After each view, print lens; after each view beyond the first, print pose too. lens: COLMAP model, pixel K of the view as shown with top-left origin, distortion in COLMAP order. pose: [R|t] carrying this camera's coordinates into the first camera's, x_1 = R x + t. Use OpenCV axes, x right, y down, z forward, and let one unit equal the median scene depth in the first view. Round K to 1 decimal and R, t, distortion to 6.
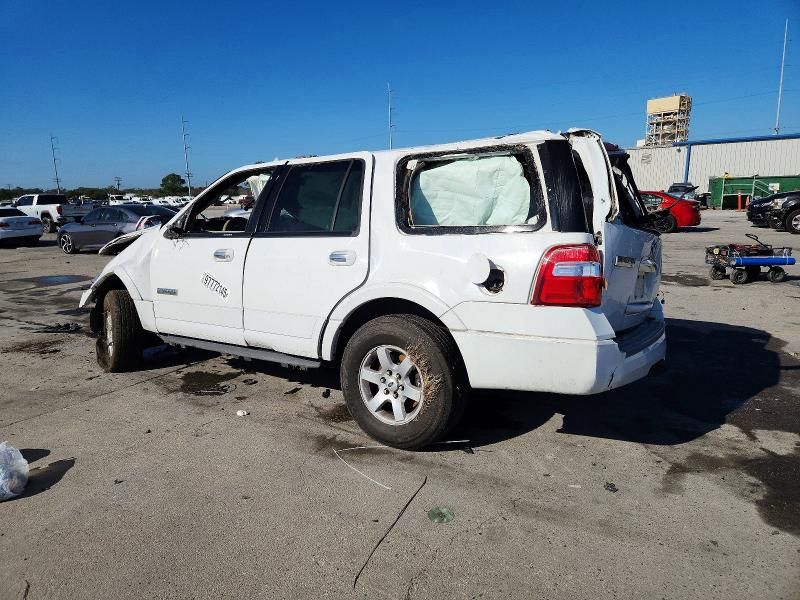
lens RADIAL K [[640.6, 0, 397.0], [0, 640.6, 301.1], [0, 0, 1]] dist [0.052382, -0.007480]
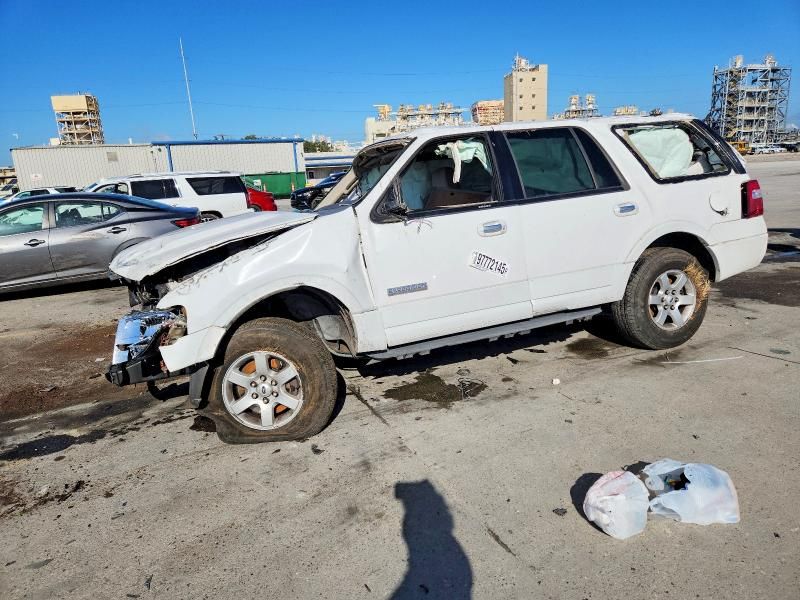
lens RADIAL K [[640.6, 0, 397.7], [0, 640.6, 299.0], [0, 0, 1]] dist [0.052382, -0.007480]
pose [[0.437788, -0.177799, 0.881322, -1.123935], [0.195847, 0.975571, 0.099528, -0.088910], [-0.877488, 0.129032, 0.461915, 0.702526]]
